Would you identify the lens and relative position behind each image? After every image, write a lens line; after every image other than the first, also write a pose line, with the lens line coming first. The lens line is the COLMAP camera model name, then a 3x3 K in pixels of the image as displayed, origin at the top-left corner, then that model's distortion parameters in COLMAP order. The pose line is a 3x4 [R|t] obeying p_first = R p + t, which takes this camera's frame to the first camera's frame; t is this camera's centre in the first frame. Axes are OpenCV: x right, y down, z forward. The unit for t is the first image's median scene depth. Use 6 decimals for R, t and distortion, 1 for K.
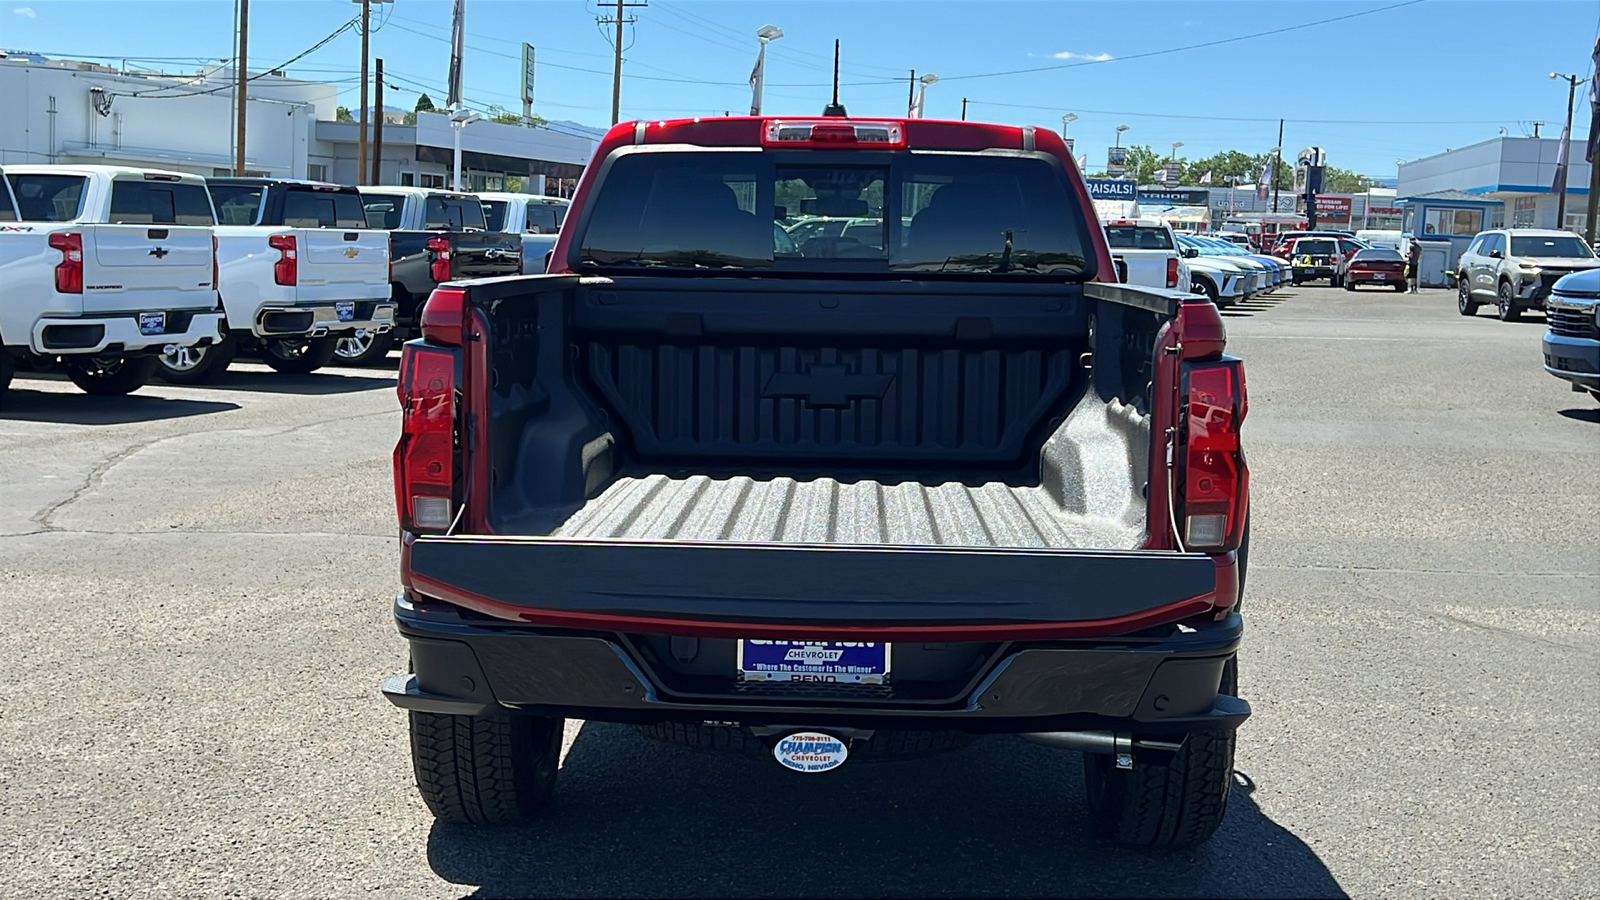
lens RADIAL K [[2066.4, 0, 750.9], [0, 2066.4, 451.9], [0, 0, 1]] dist [0.179480, -0.503142]
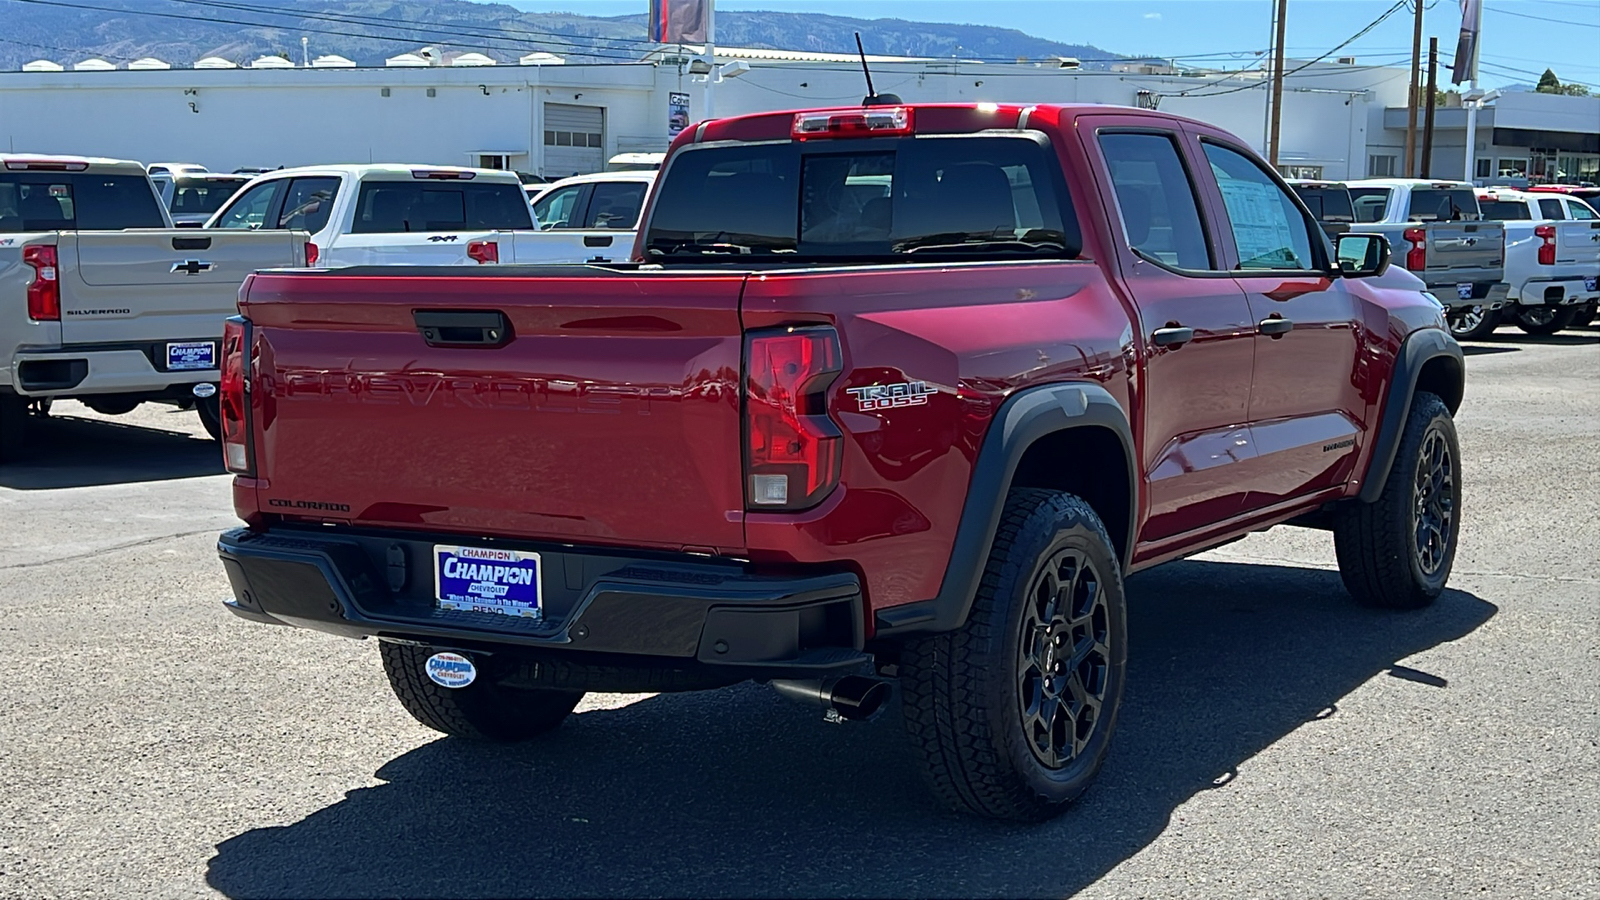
lens RADIAL K [[2182.8, 0, 736.8], [0, 2182.8, 445.9], [0, 0, 1]] dist [0.184795, -0.494617]
pose [[0.867265, 0.023725, -0.497281, 0.370238], [-0.027753, 0.999615, -0.000711, 0.008107], [0.497072, 0.014417, 0.867590, 0.010090]]
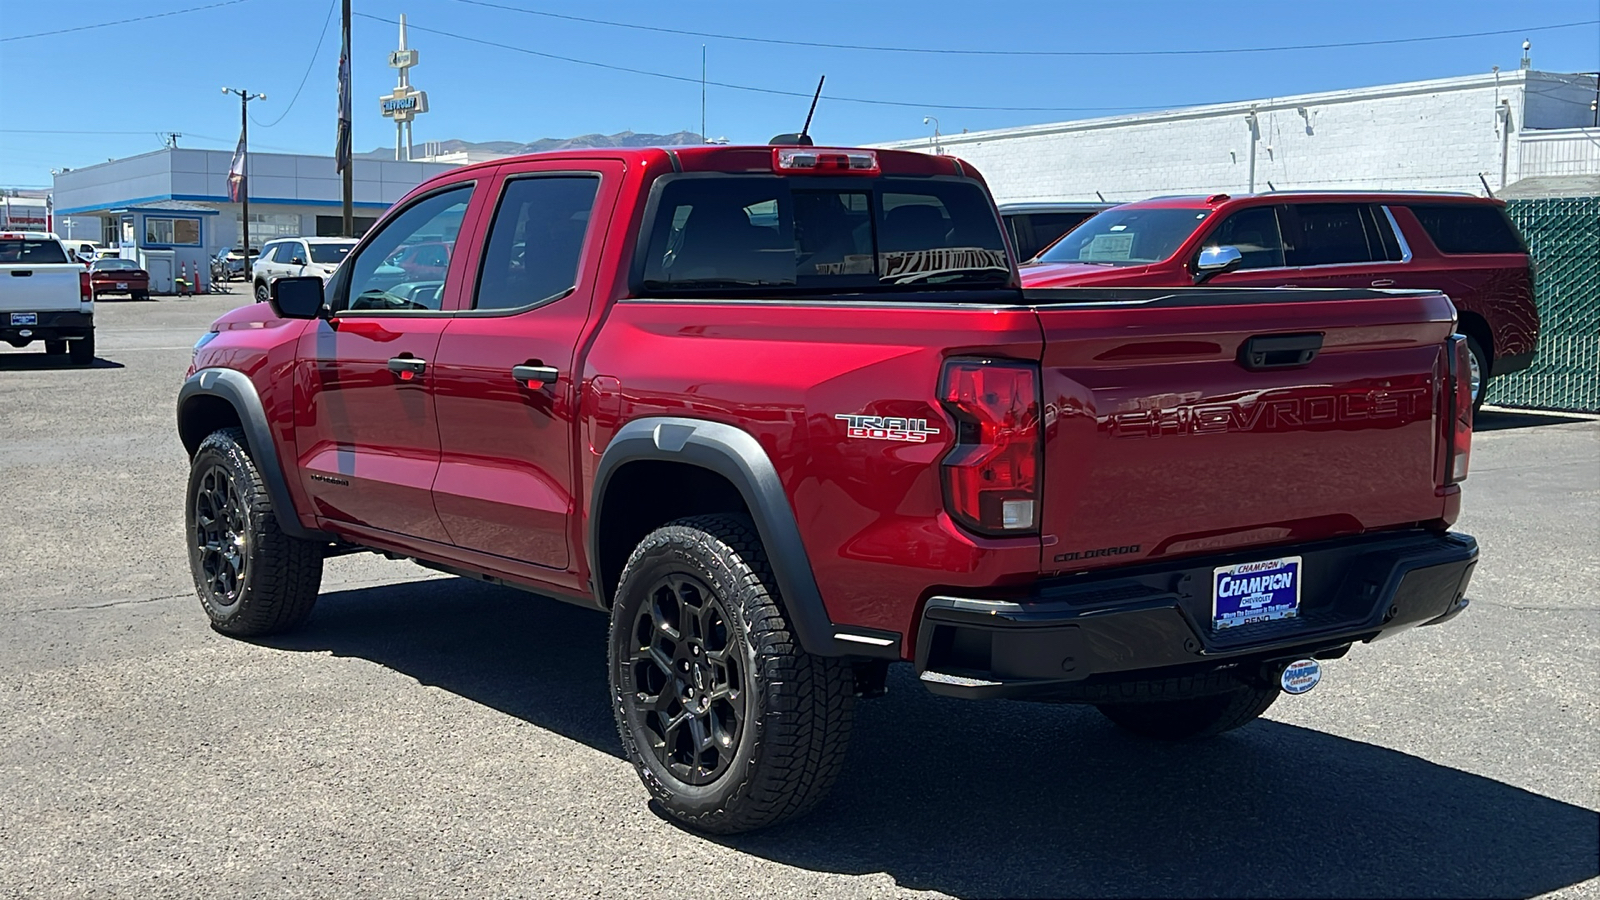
lens RADIAL K [[2066.4, 0, 750.9], [0, 2066.4, 451.9], [0, 0, 1]] dist [0.179480, -0.503142]
pose [[0.788832, -0.085843, 0.608584, -0.459912], [0.088202, 0.995760, 0.026130, -0.022085], [-0.608247, 0.033066, 0.793059, 0.107730]]
